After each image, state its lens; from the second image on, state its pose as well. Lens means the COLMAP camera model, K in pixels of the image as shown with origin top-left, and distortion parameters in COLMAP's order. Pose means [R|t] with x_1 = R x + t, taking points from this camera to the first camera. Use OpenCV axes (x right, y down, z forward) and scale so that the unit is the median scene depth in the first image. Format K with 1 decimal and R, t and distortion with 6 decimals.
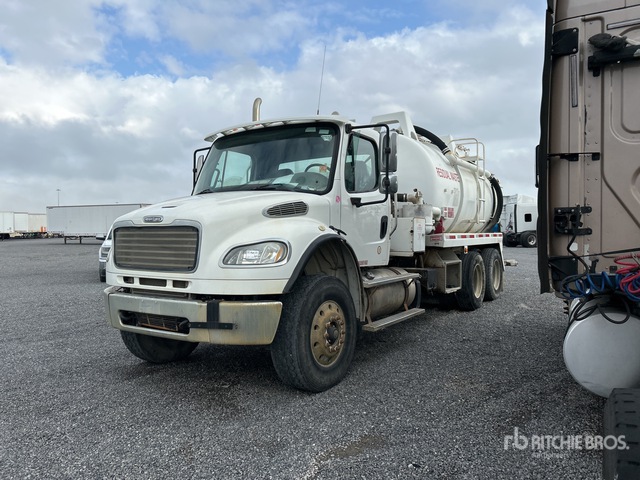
lens RADIAL K [[540.9, 0, 319.1], [0, 540.9, 240.1], [0, 0, 1]] dist [0.062751, 0.003707]
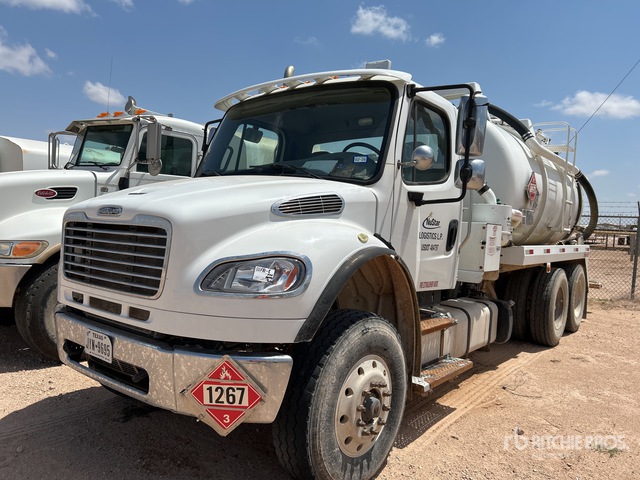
lens RADIAL K [[447.5, 0, 322.5], [0, 447.5, 243.3], [0, 0, 1]] dist [0.014574, -0.001807]
pose [[0.994822, 0.052396, -0.087088, 0.003444], [-0.048931, 0.997942, 0.041453, -0.034031], [0.089081, -0.036977, 0.995338, 0.458544]]
